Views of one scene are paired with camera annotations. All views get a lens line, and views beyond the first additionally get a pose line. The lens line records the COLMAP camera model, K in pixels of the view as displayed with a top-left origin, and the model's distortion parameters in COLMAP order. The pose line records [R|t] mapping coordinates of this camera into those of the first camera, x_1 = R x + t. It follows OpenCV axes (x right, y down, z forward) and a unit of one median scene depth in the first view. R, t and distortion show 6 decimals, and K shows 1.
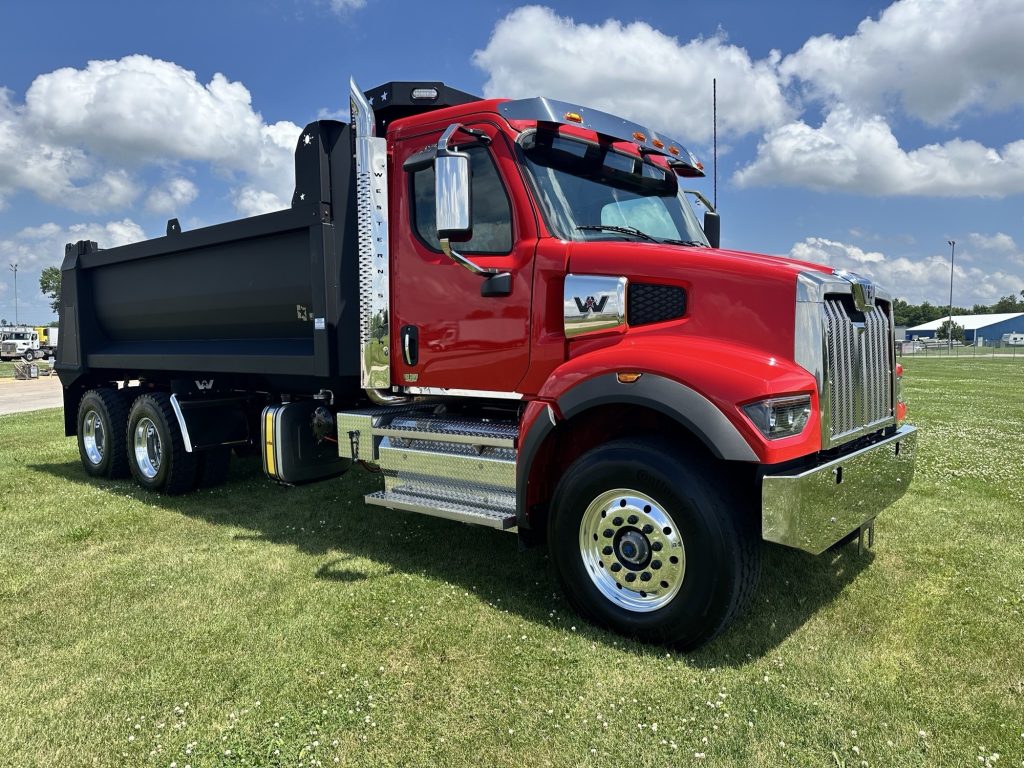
lens RADIAL K [[790.8, 0, 512.0], [0, 790.8, 384.0], [0, 0, 1]] dist [-0.004308, -0.002719]
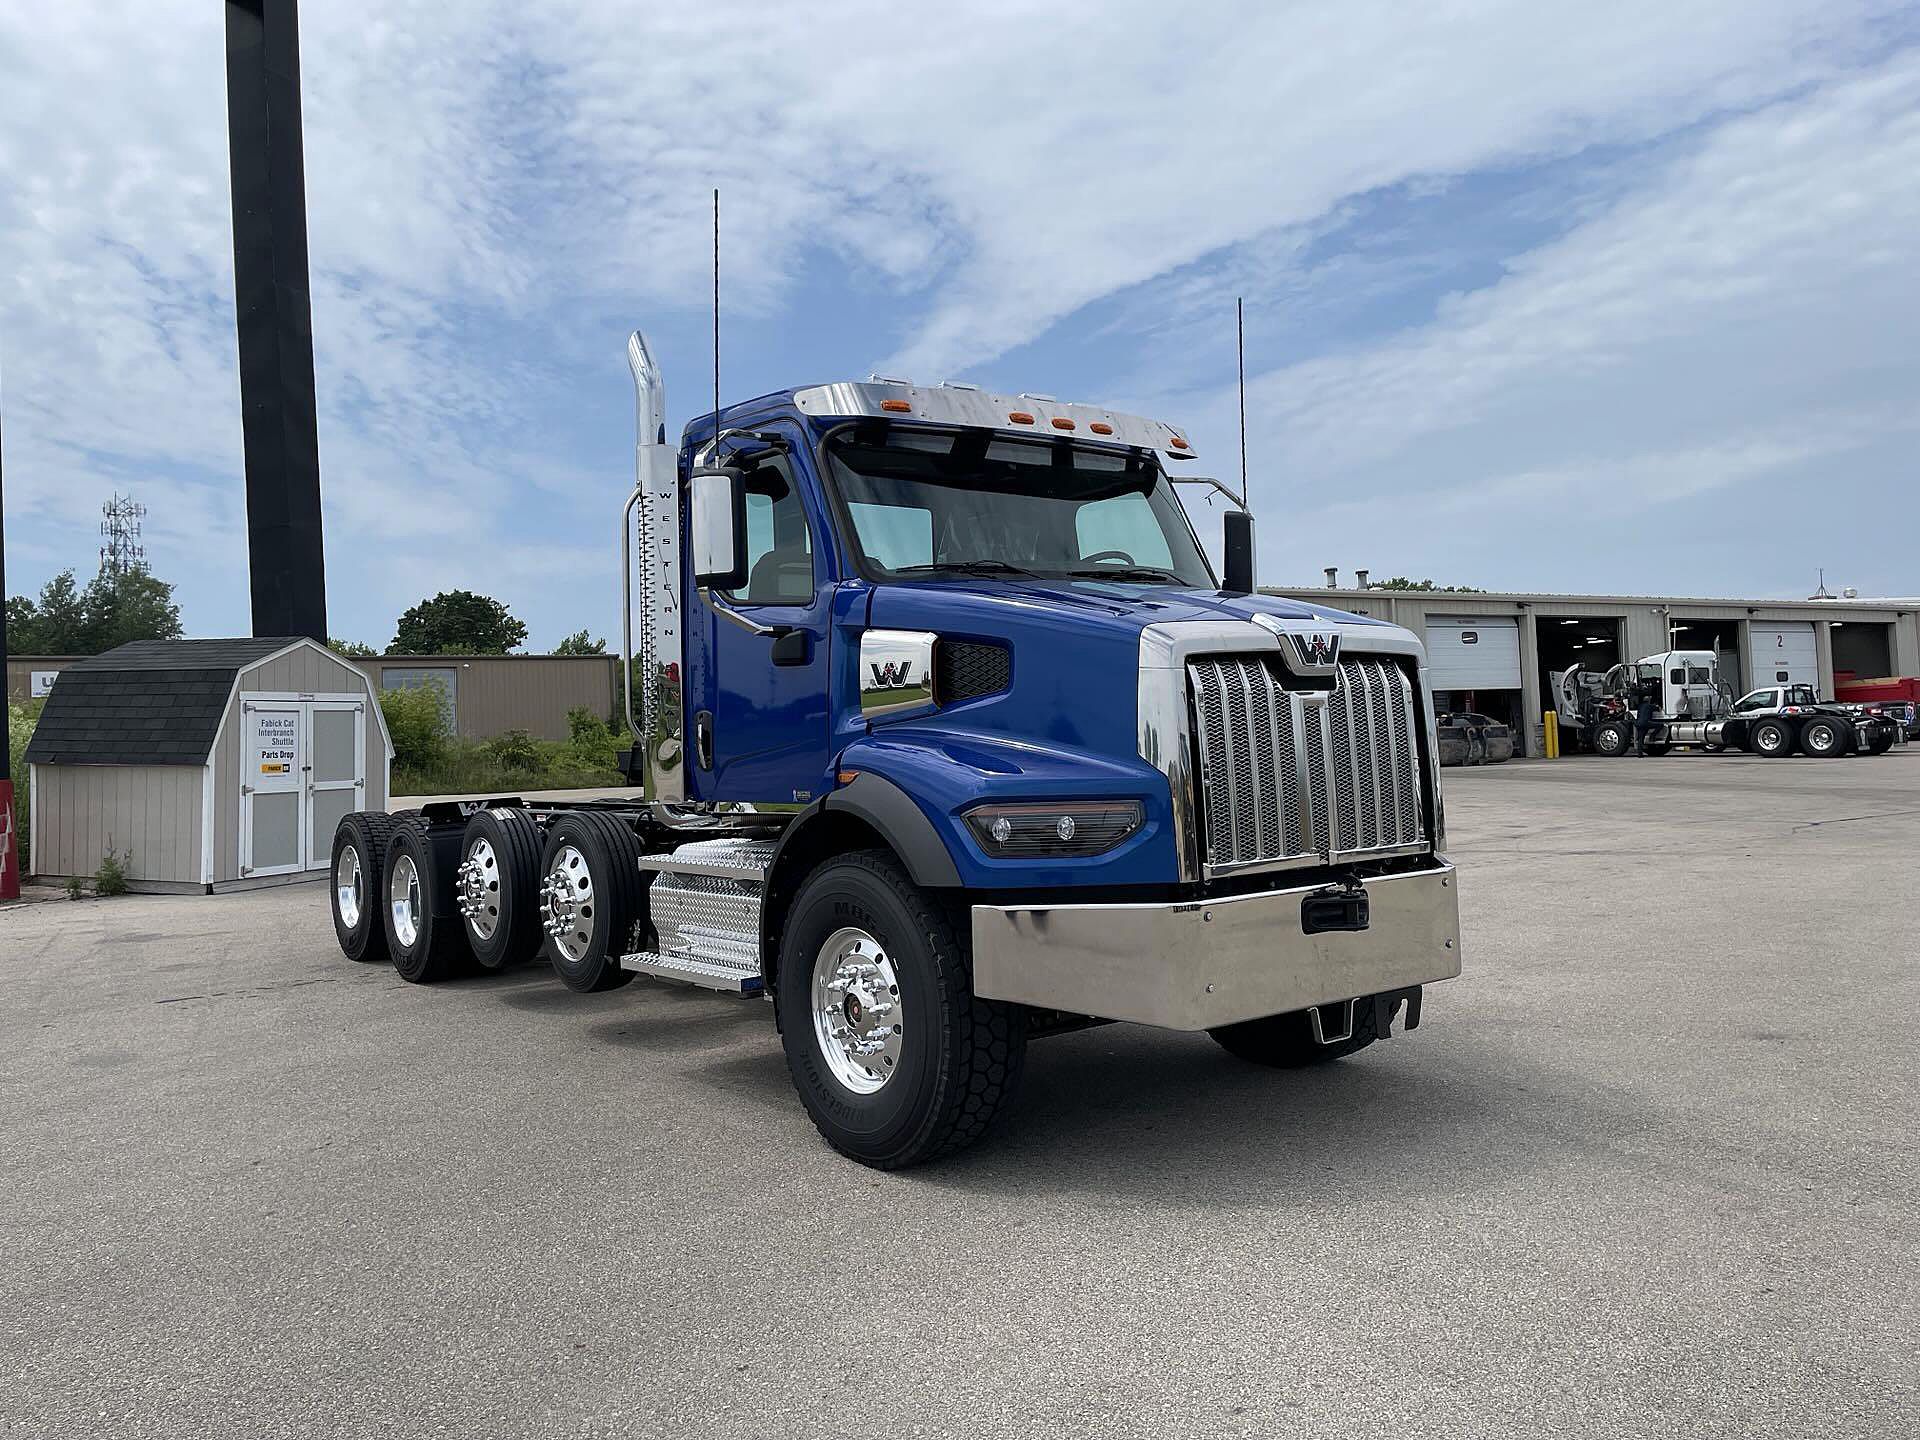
lens RADIAL K [[1482.7, 0, 960.0], [0, 1482.7, 720.0], [0, 0, 1]] dist [-0.004308, -0.002719]
pose [[0.982309, -0.028602, -0.185070, 0.381954], [0.016437, 0.997622, -0.066937, 0.026546], [0.186545, 0.062711, 0.980443, -0.241000]]
